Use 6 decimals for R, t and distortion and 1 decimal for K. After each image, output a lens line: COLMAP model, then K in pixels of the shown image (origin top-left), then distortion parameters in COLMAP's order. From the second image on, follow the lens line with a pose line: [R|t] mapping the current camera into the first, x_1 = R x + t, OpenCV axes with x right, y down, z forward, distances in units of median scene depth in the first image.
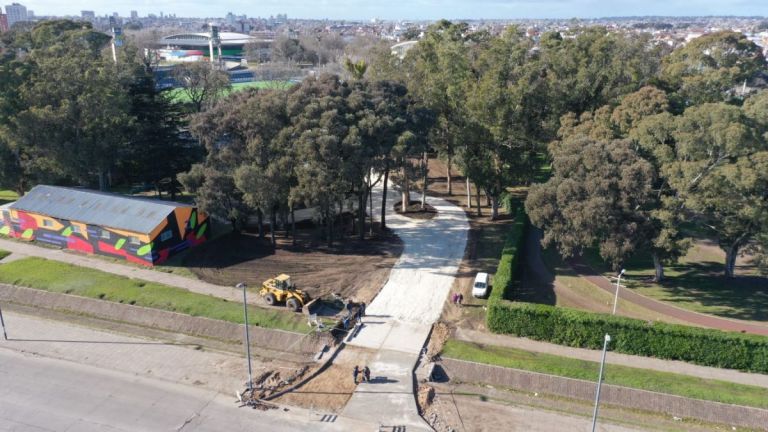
lens RADIAL K [[585.1, 0, 383.3], [0, 585.1, 215.5], [0, 0, 1]] dist [-0.010539, -0.004258]
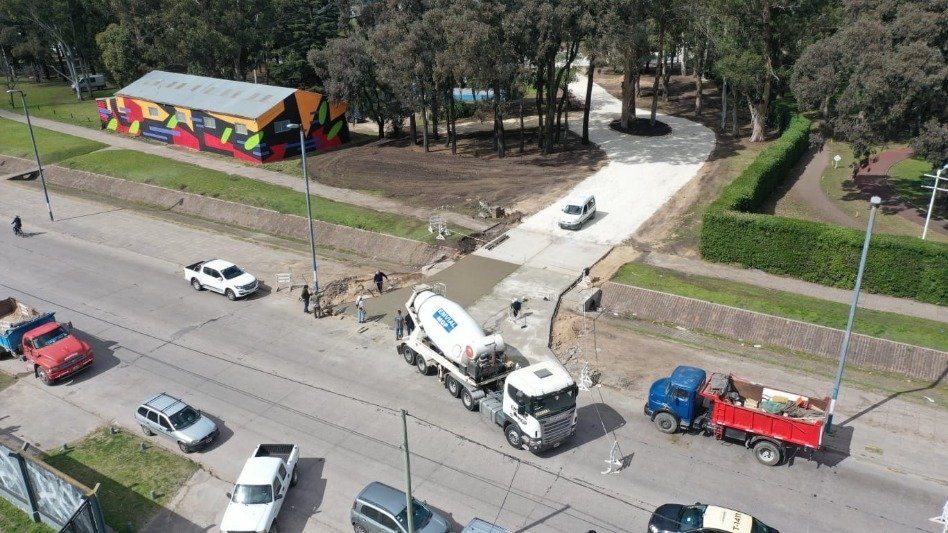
lens RADIAL K [[722.3, 0, 474.0], [0, 722.3, 267.5], [0, 0, 1]] dist [-0.010539, -0.004258]
pose [[0.969992, 0.075526, -0.231107, 0.097612], [-0.055666, 0.994267, 0.091288, 0.118753], [0.236677, -0.075684, 0.968636, 0.149258]]
